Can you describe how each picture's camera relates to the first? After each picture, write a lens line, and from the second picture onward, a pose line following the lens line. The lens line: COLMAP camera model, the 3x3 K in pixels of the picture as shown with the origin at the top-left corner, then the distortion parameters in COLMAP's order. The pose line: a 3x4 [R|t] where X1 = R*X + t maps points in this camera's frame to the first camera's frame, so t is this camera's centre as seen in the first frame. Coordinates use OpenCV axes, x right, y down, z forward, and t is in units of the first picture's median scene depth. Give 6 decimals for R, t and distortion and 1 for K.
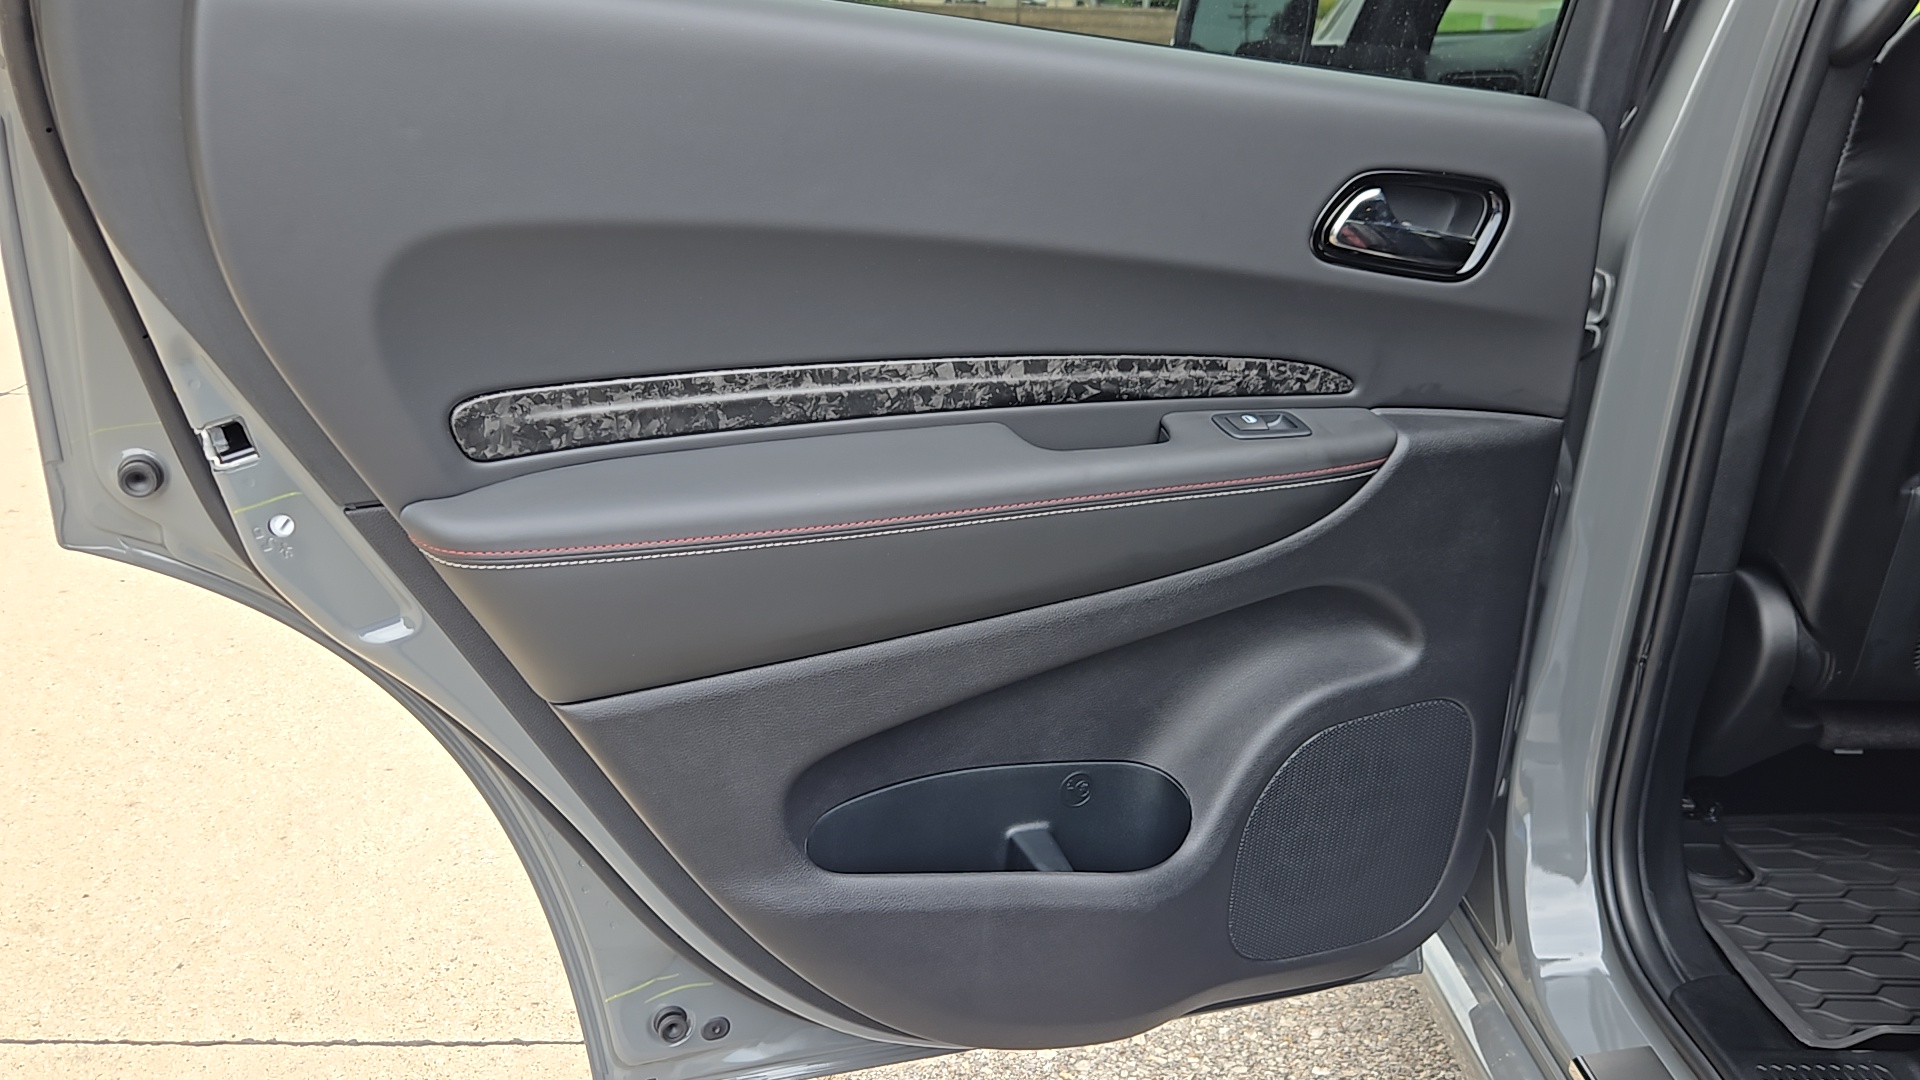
lens RADIAL K [[1591.1, 0, 957.3], [0, 1591.1, 532.1], [0, 0, 1]] dist [0.004898, -0.000854]
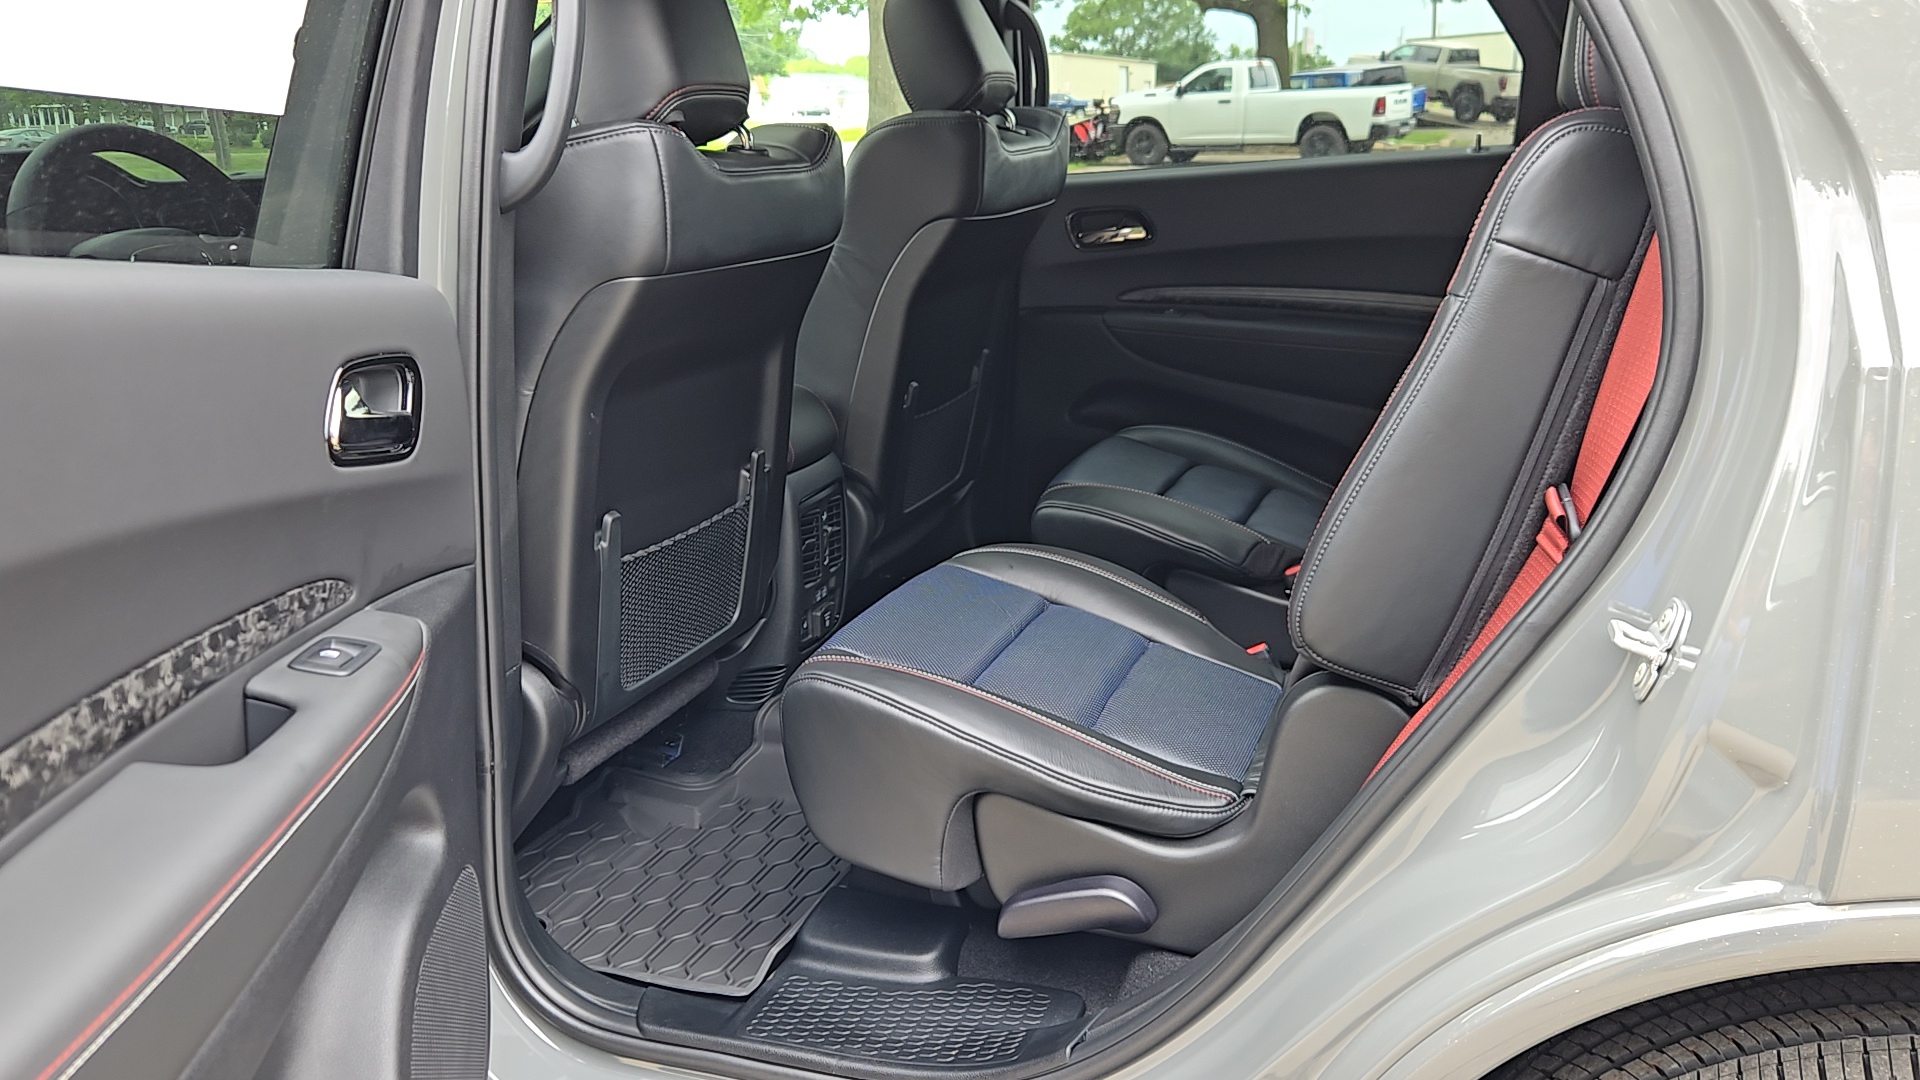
lens RADIAL K [[1591.1, 0, 957.3], [0, 1591.1, 532.1], [0, 0, 1]] dist [0.004898, -0.000854]
pose [[0.419038, -0.279725, 0.863806, -0.410033], [0.354141, 0.926365, 0.128188, -0.119756], [-0.836057, 0.252193, 0.487244, 0.244556]]
